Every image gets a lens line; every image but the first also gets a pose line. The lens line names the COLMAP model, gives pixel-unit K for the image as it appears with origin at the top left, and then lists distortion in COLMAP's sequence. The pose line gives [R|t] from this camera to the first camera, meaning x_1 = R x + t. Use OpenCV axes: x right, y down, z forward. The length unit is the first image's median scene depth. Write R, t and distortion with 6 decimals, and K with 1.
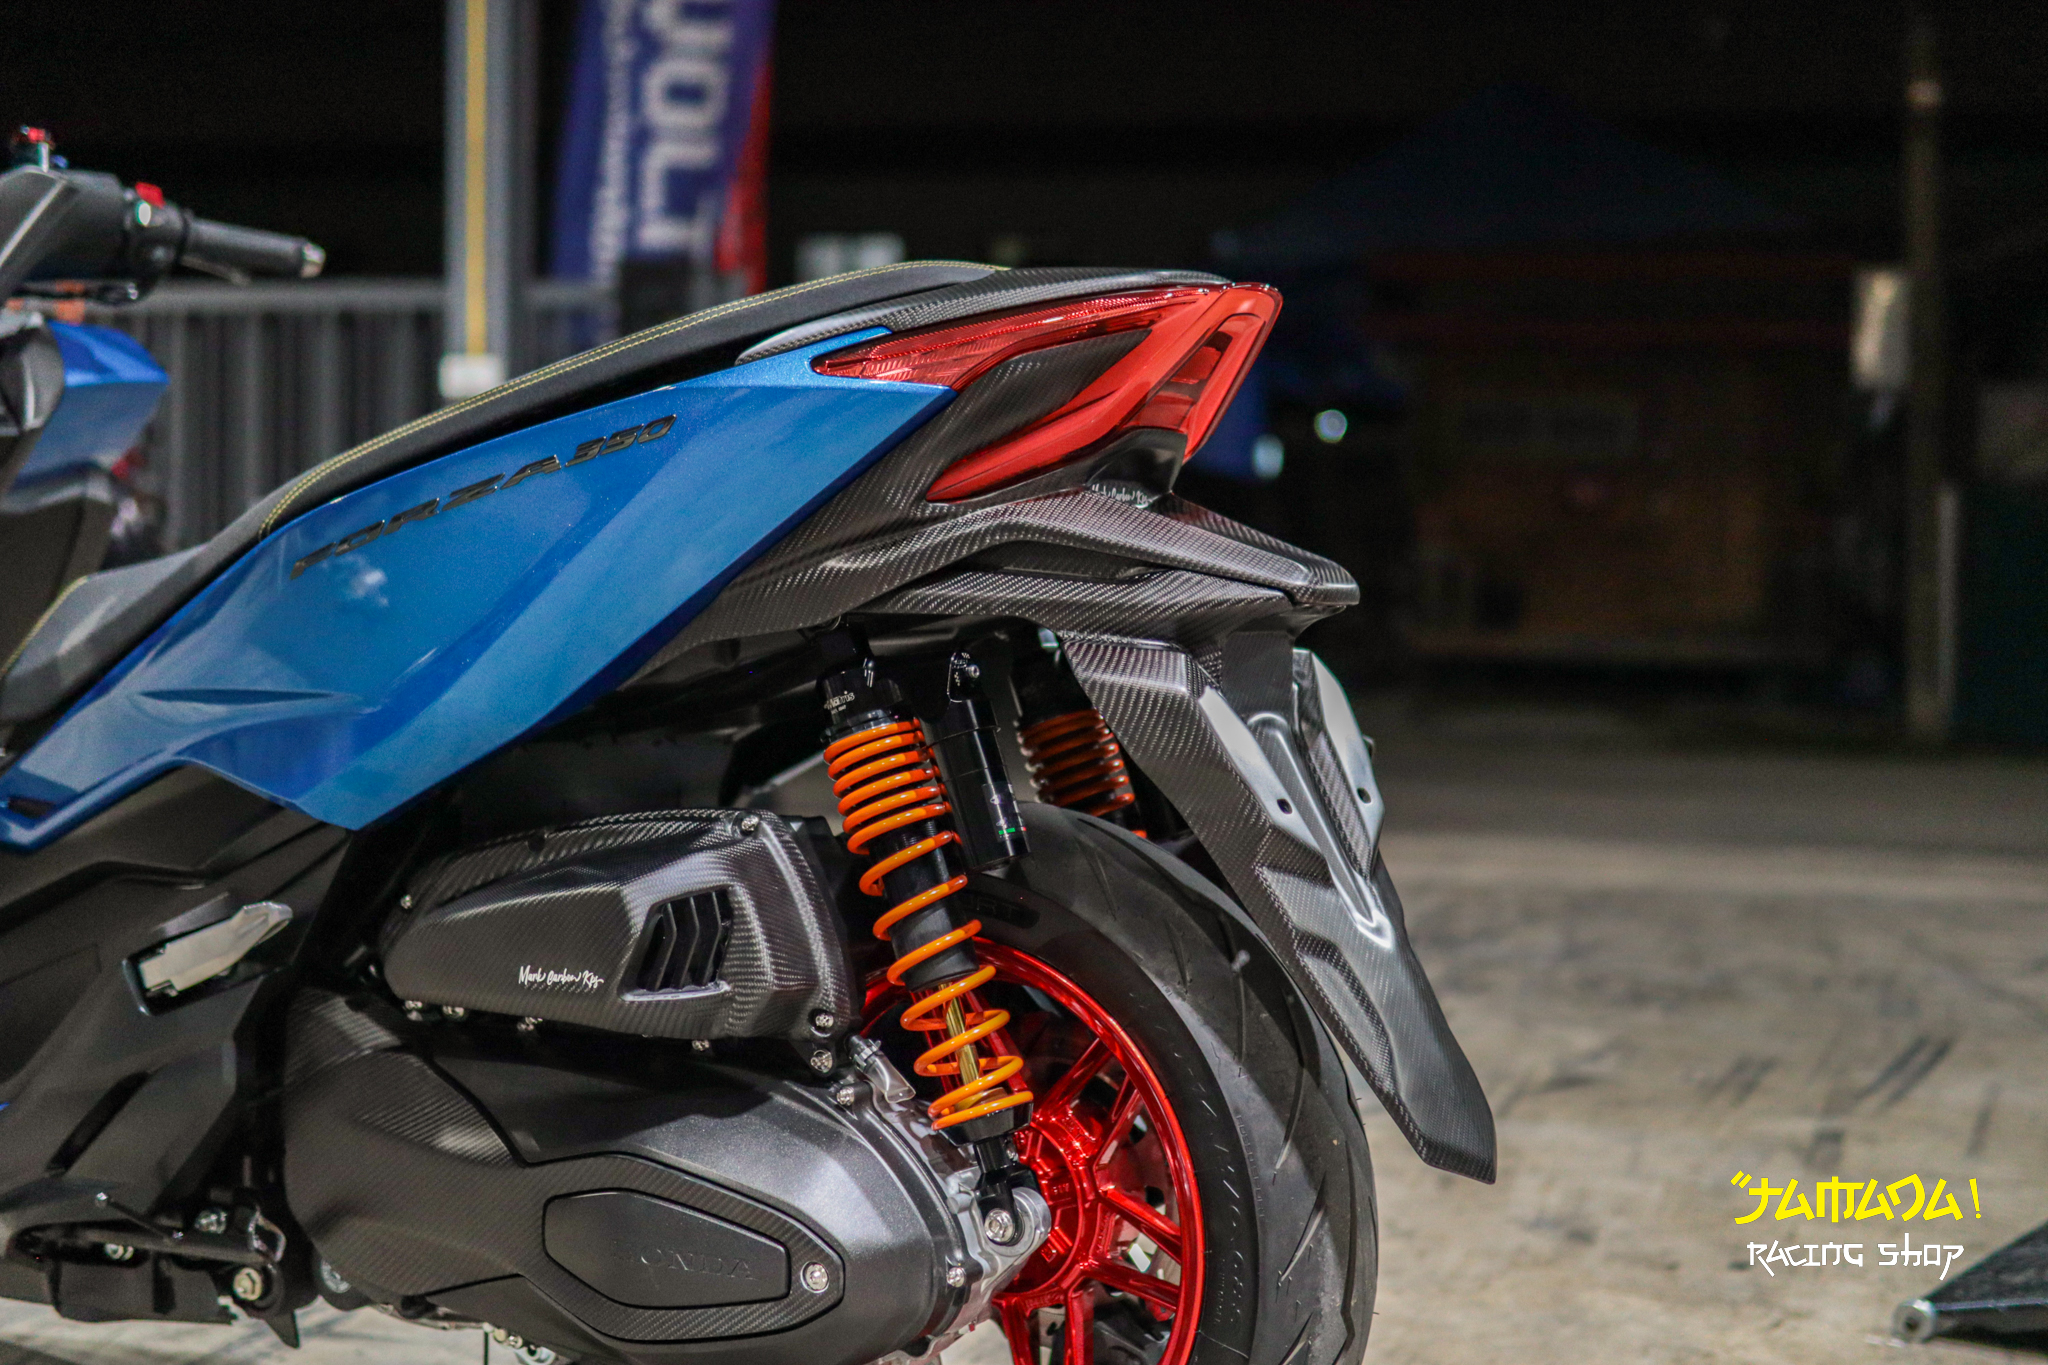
lens RADIAL K [[2851.8, 0, 1024.0], [0, 2851.8, 682.5], [0, 0, 1]] dist [-0.004791, -0.065639]
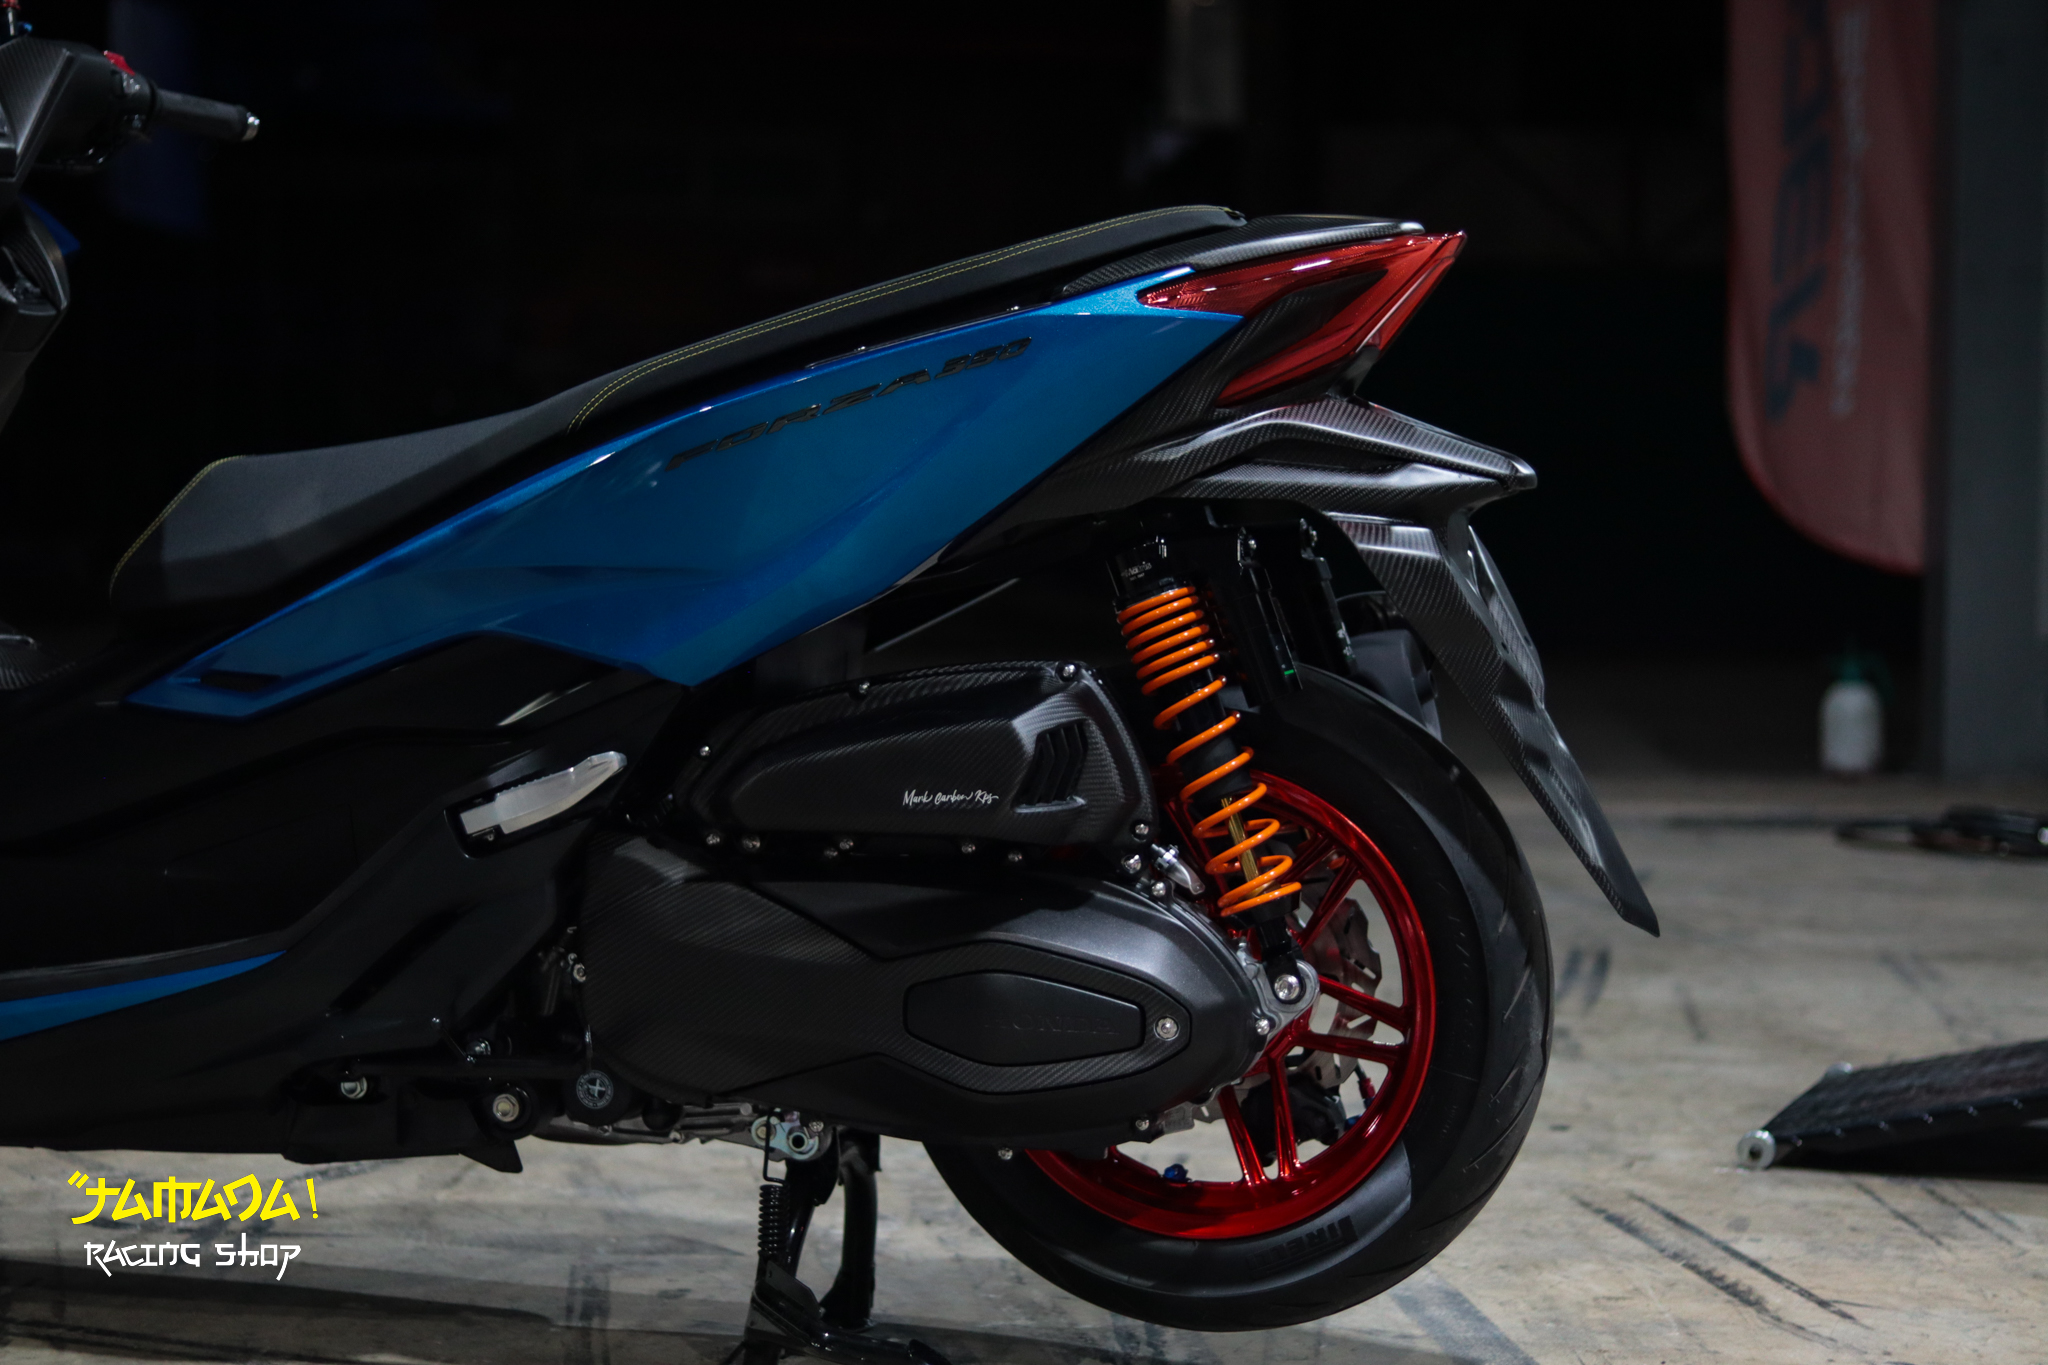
lens RADIAL K [[4708.4, 0, 1024.0], [0, 4708.4, 682.5], [0, 0, 1]] dist [-0.026438, -0.254333]
pose [[0.957770, -0.017938, 0.286977, -0.695888], [0.010462, 0.999565, 0.027561, -0.001409], [-0.287346, -0.023395, 0.957541, -0.924240]]
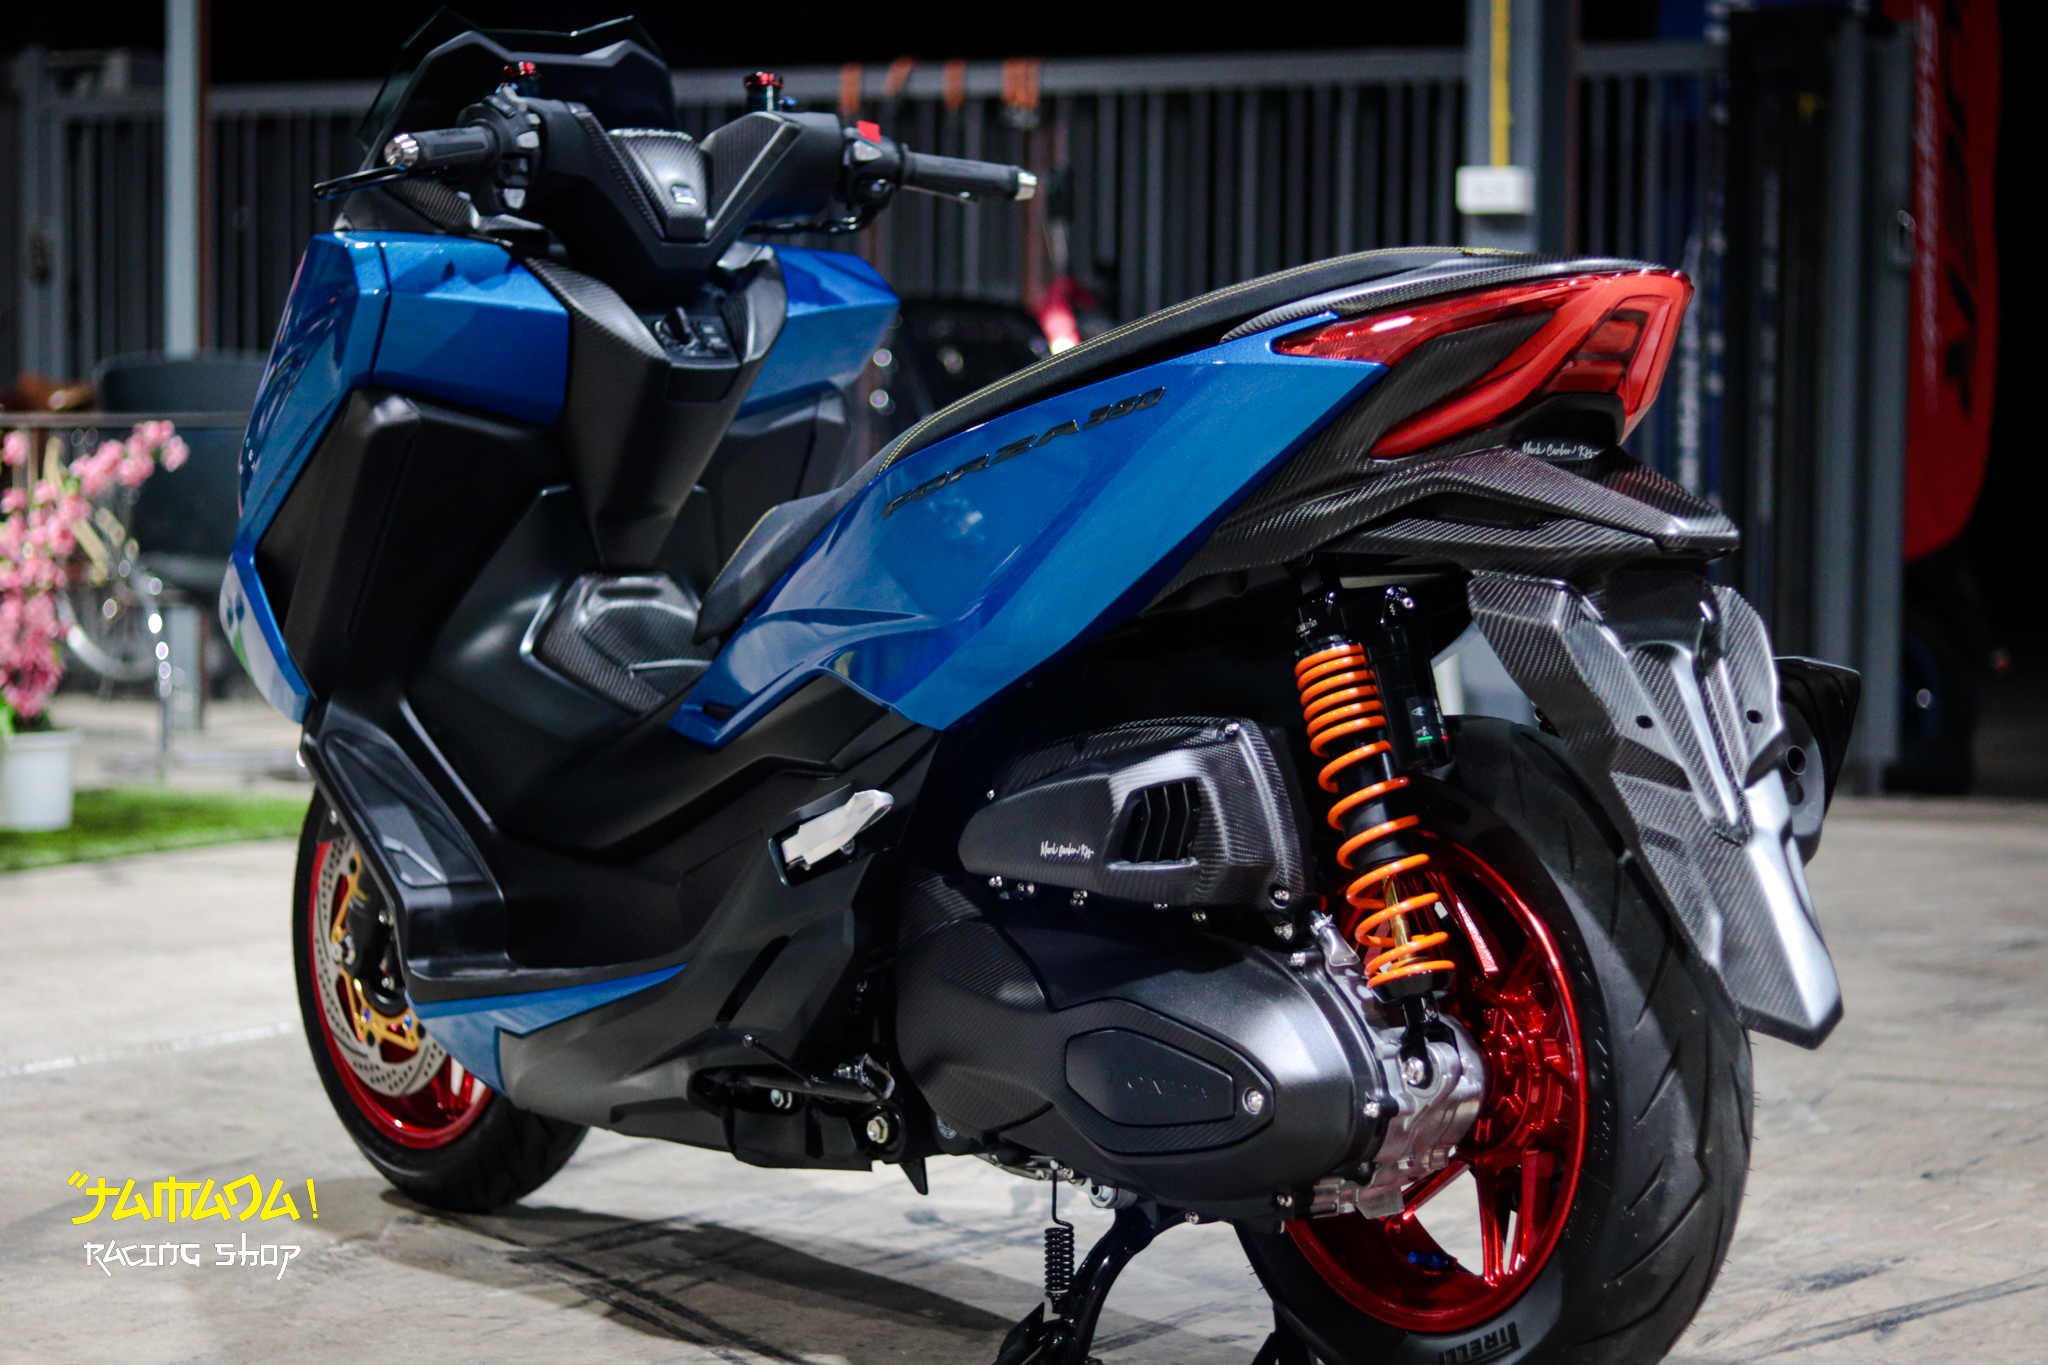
lens RADIAL K [[4708.4, 0, 1024.0], [0, 4708.4, 682.5], [0, 0, 1]] dist [-0.026438, -0.254333]
pose [[0.938553, 0.017596, -0.344685, 0.501654], [-0.010650, 0.999700, 0.022036, -0.012257], [0.344970, -0.017011, 0.938460, -0.874700]]
